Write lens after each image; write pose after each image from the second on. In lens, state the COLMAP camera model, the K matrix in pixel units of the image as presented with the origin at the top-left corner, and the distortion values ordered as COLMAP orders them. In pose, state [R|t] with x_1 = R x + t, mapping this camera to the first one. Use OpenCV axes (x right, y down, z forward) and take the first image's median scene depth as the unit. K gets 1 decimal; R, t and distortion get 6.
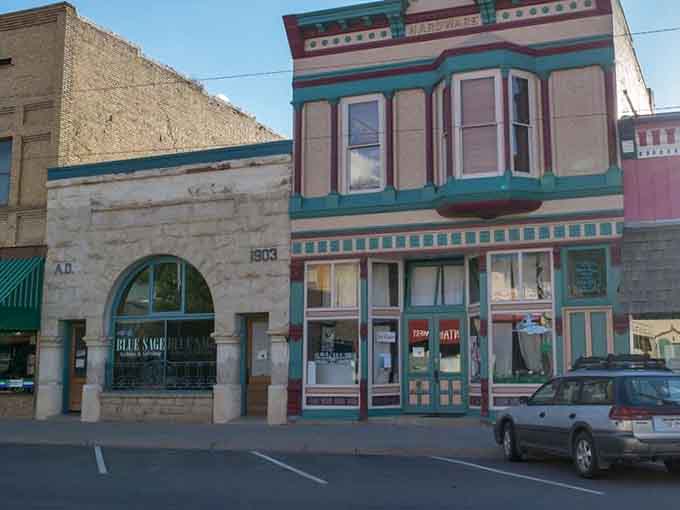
lens RADIAL K [[765.0, 0, 340.0], [0, 765.0, 255.0], [0, 0, 1]] dist [-0.000897, -0.001646]
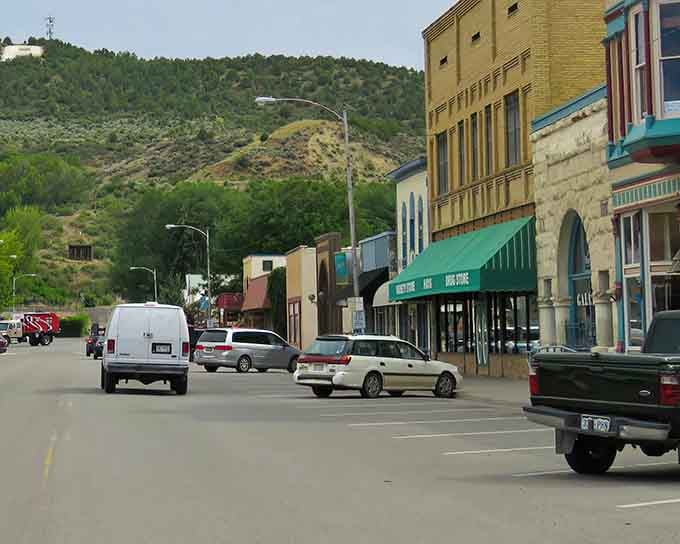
lens RADIAL K [[1561.8, 0, 340.0], [0, 1561.8, 272.0], [0, 0, 1]] dist [-0.011508, -0.054349]
pose [[0.505581, -0.044885, -0.861611, 1.347183], [0.153310, 0.987427, 0.038521, -0.045730], [0.849049, -0.151569, 0.506106, -0.249545]]
